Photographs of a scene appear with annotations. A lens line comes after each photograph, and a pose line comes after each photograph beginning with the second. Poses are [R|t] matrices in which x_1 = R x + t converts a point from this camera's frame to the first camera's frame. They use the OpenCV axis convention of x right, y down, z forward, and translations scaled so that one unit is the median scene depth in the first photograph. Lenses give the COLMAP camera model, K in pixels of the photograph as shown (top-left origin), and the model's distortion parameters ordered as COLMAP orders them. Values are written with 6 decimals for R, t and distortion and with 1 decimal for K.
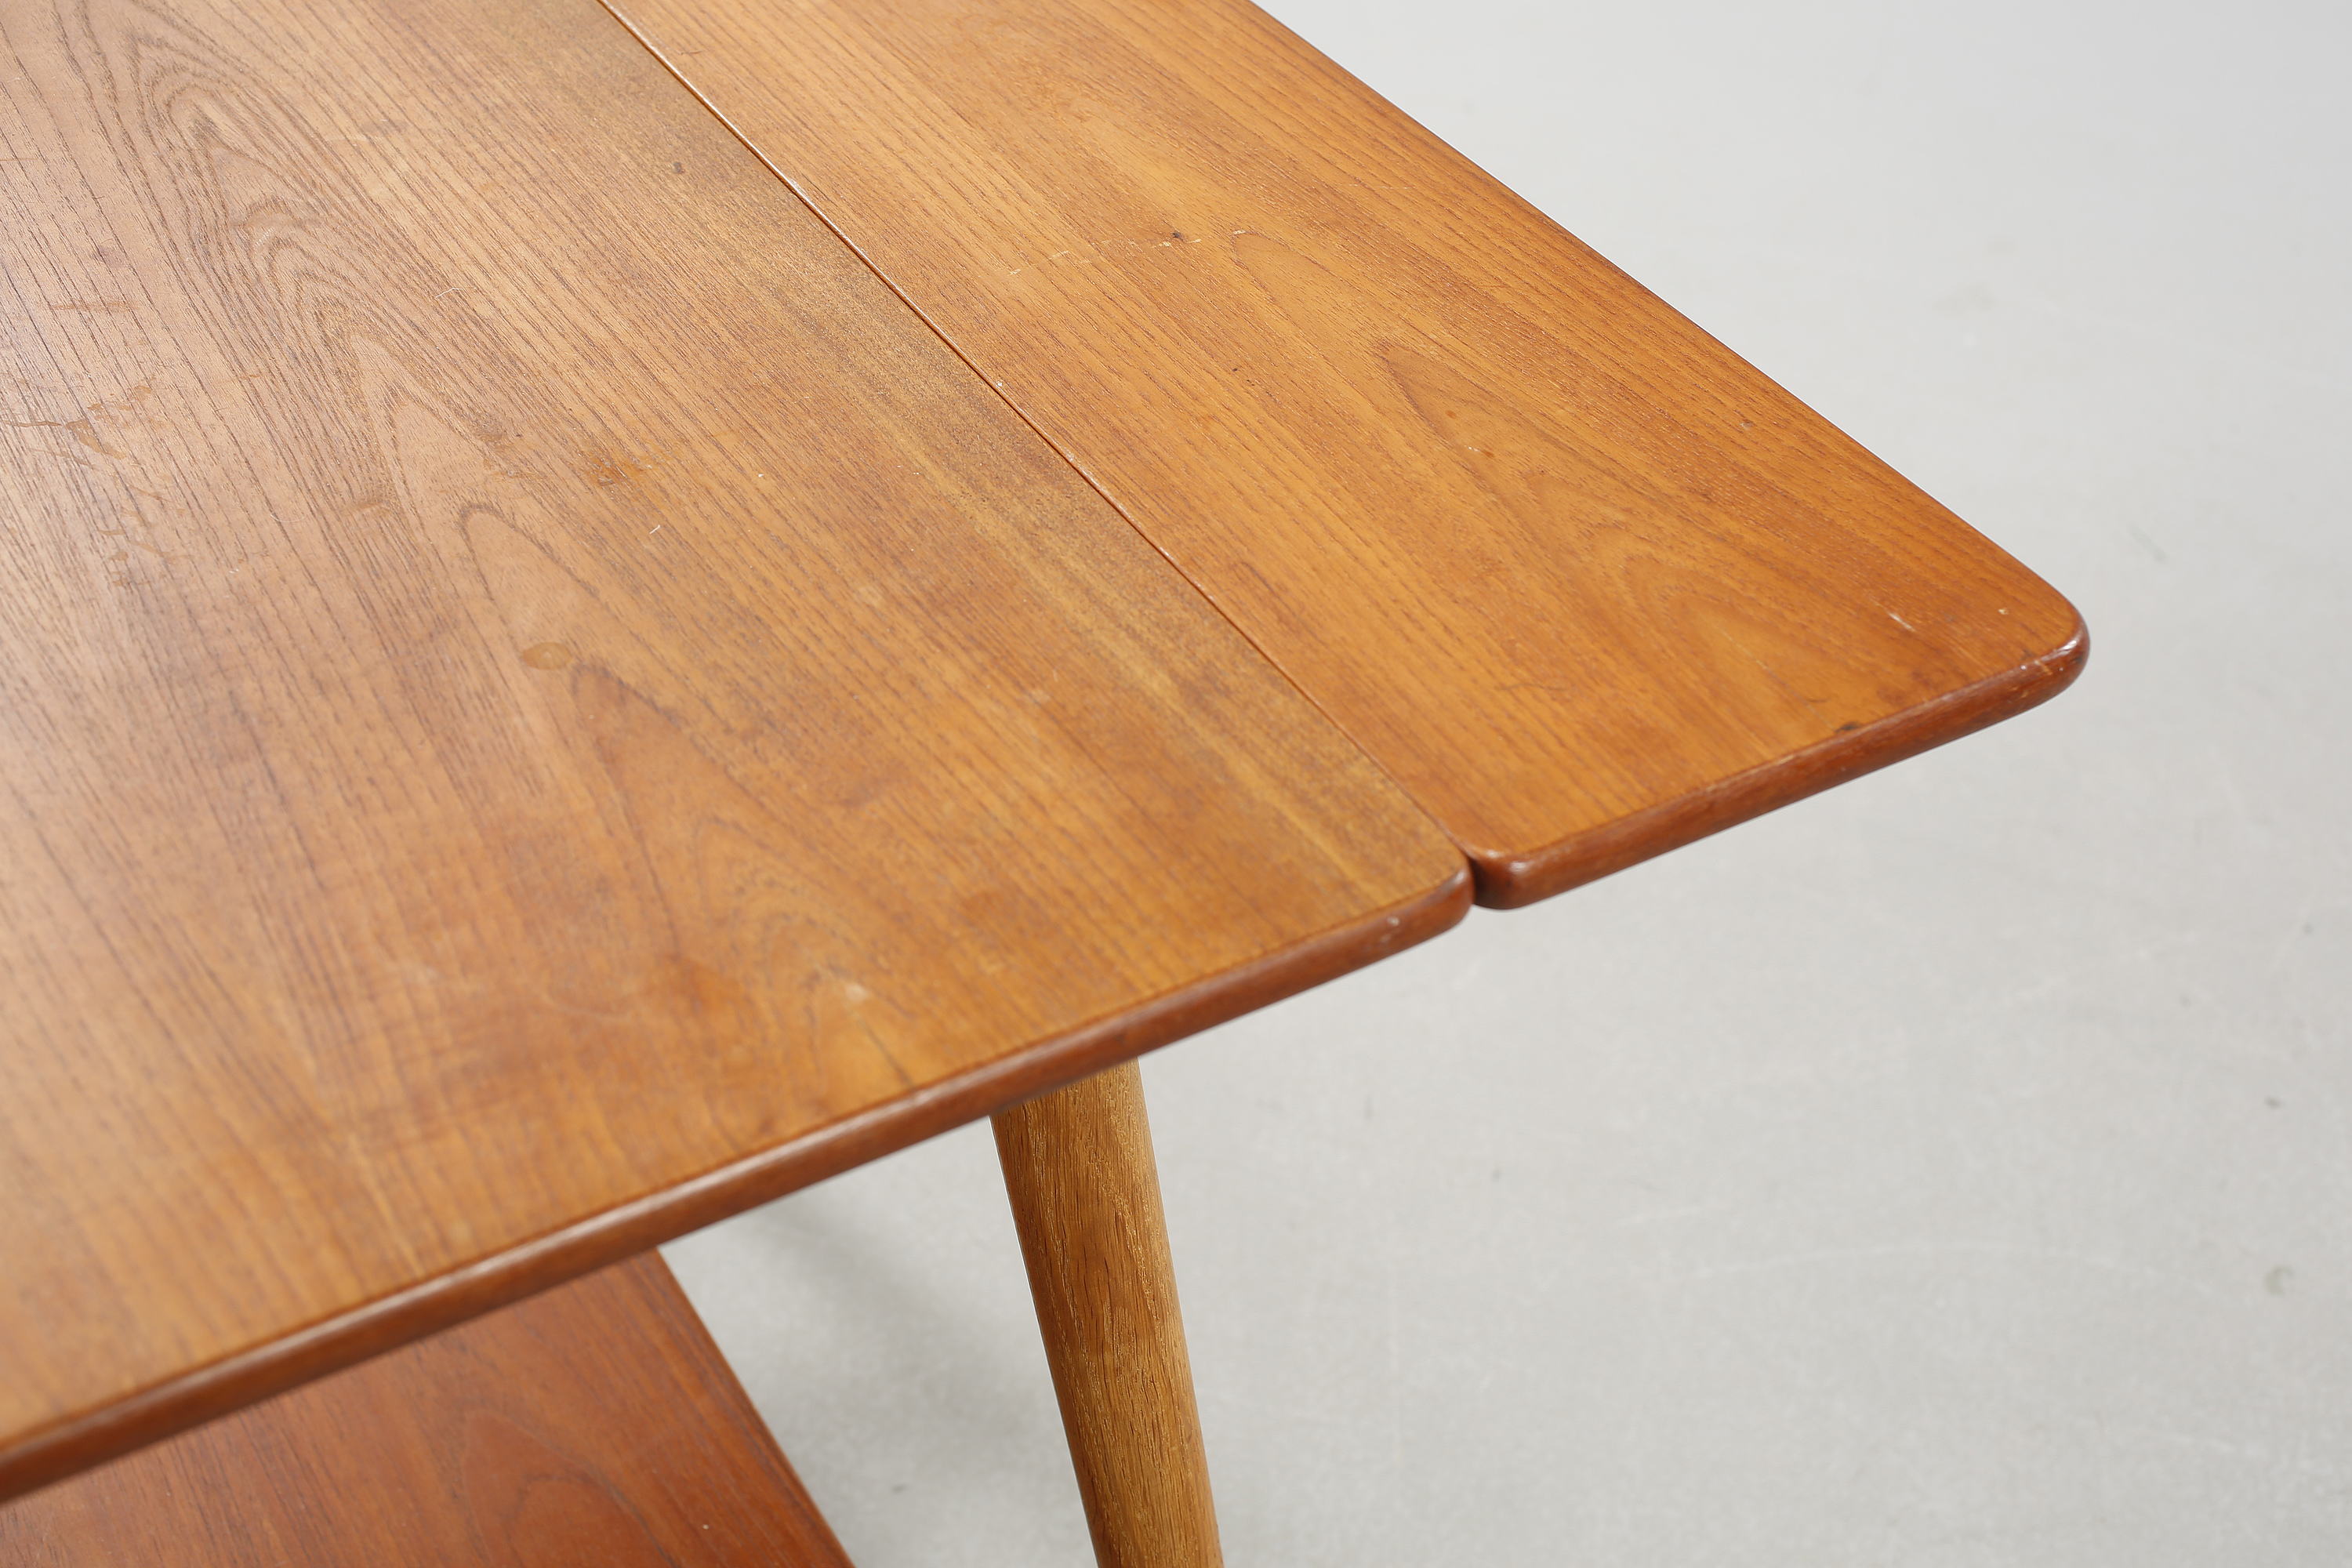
lens RADIAL K [[3607.4, 0, 1173.2], [0, 3607.4, 772.5], [0, 0, 1]] dist [-0.013030, 0.000000]
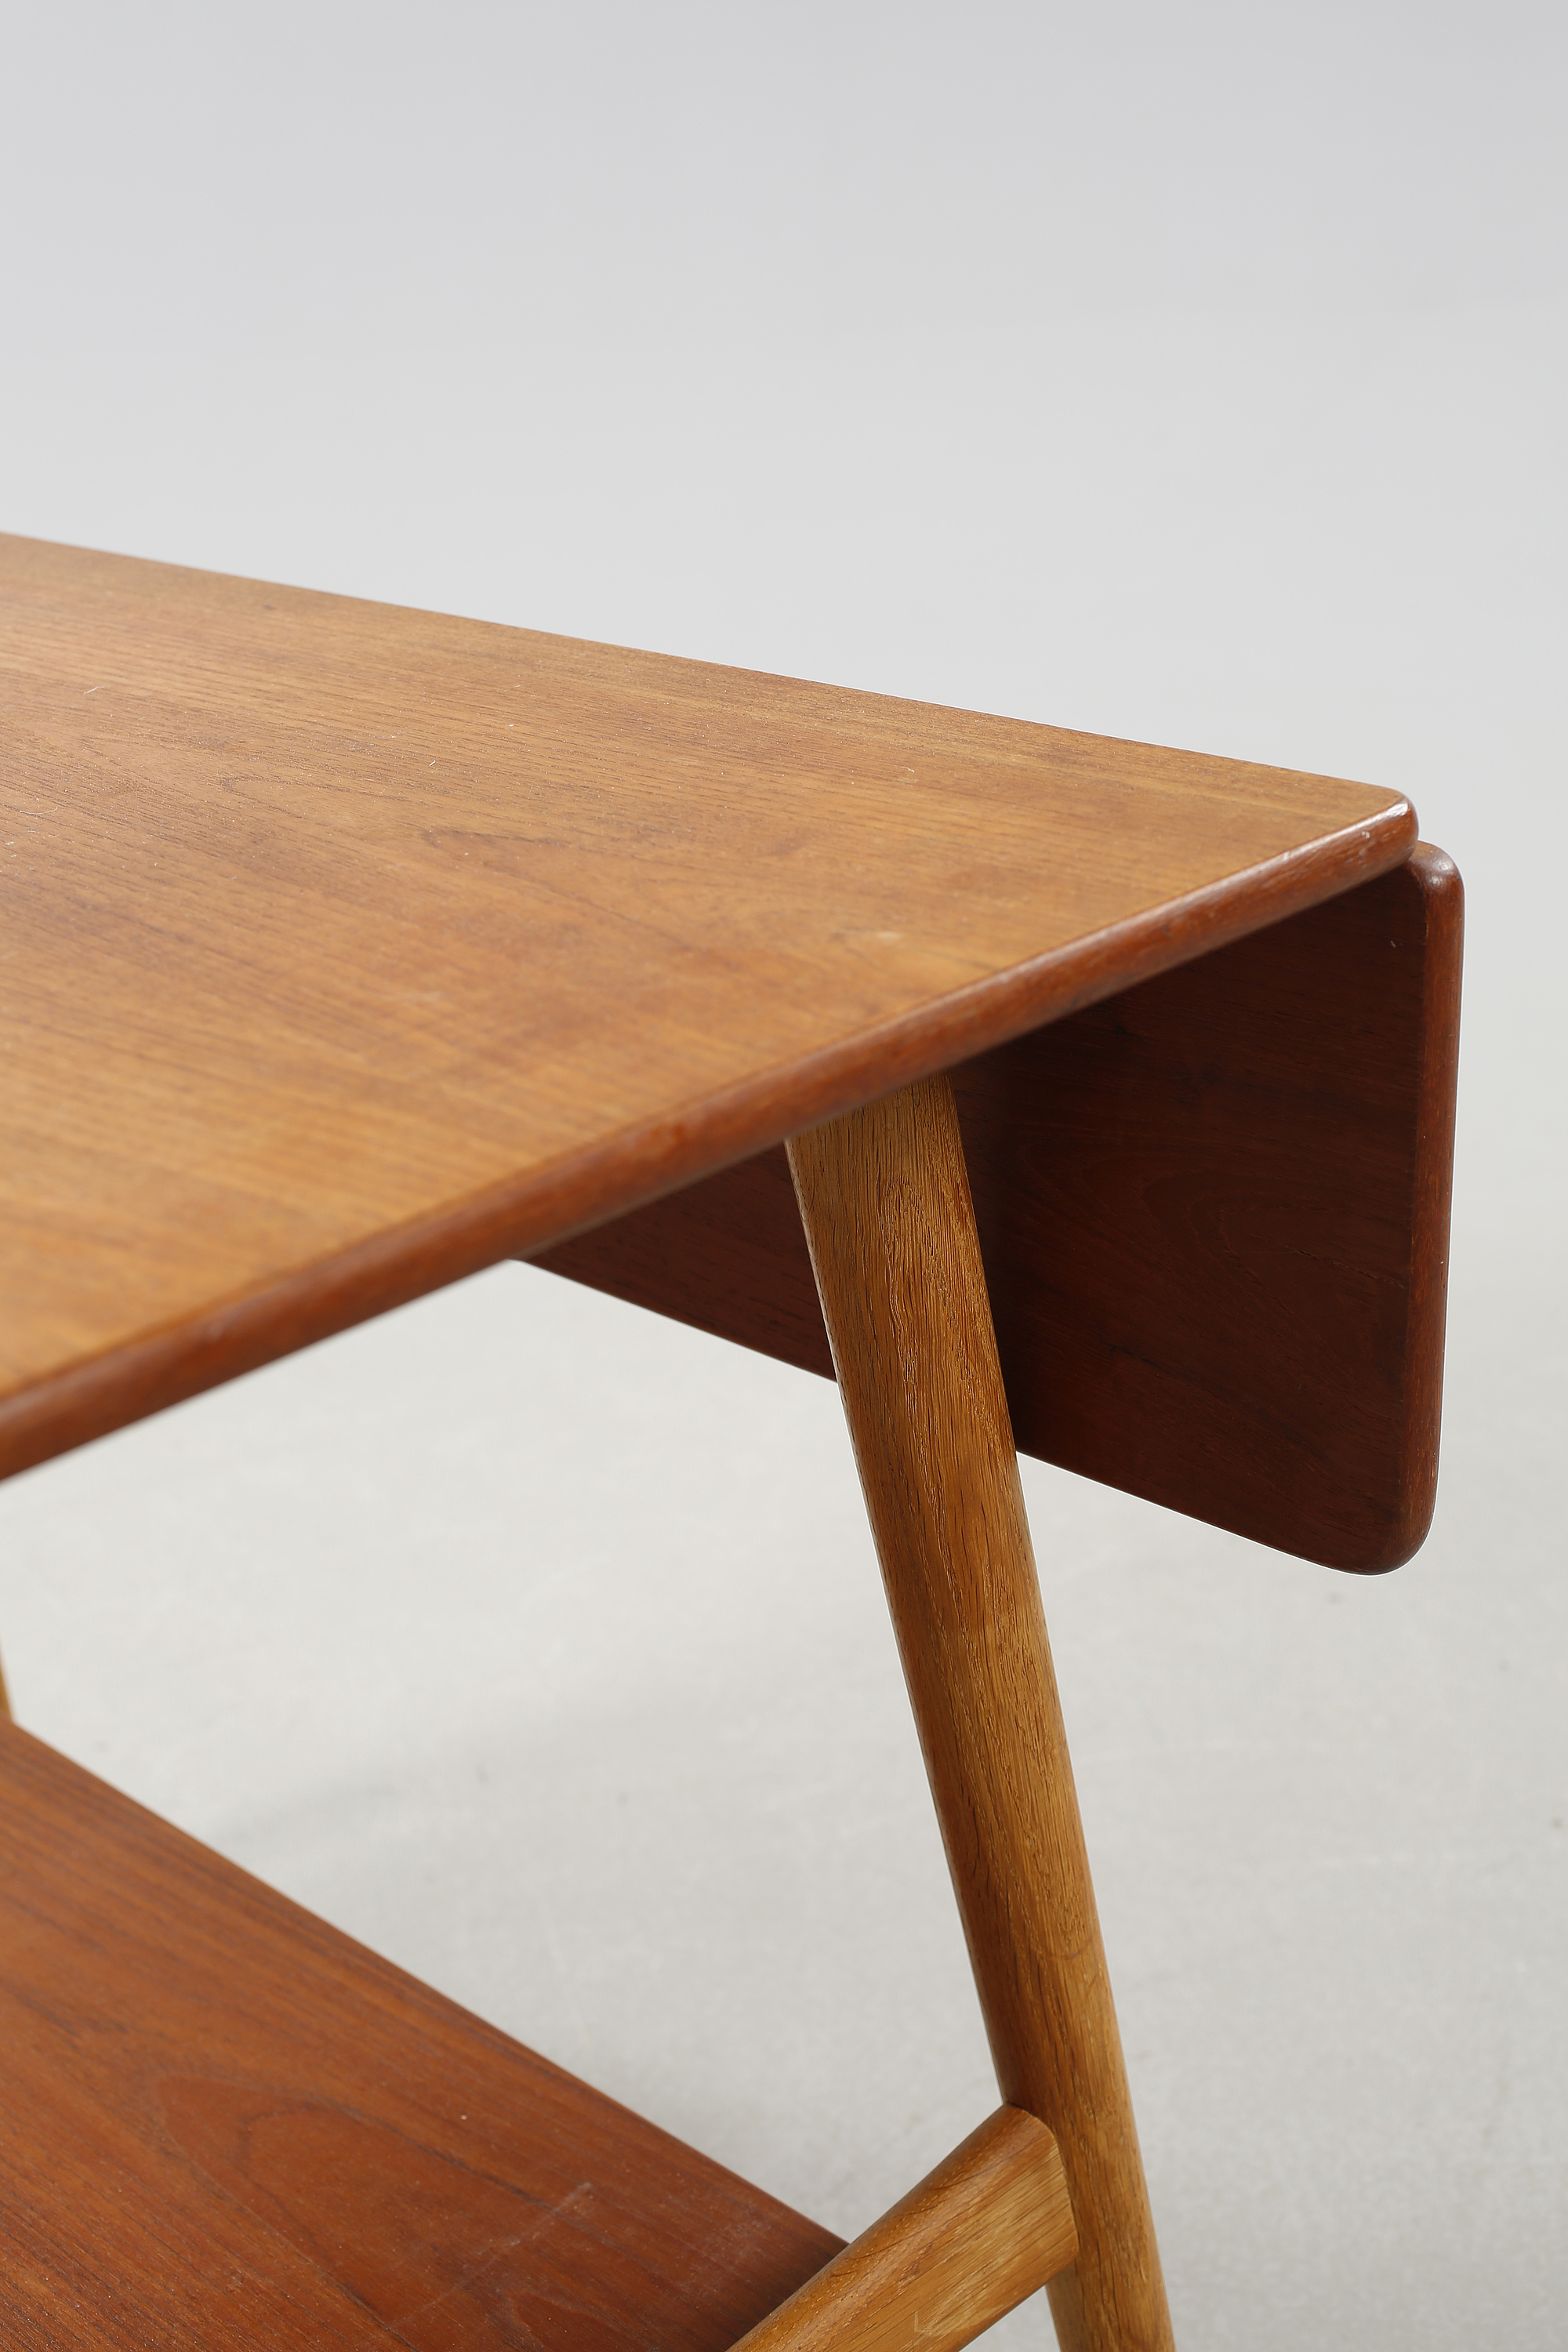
lens RADIAL K [[3607.4, 0, 793.6], [0, 3607.4, 1179.3], [0, 0, 1]] dist [-0.013030, 0.000000]
pose [[0.963036, -0.147530, 0.225381, -0.298687], [0.204004, 0.945827, -0.252573, 0.317476], [-0.175909, 0.289216, 0.940962, 0.108138]]
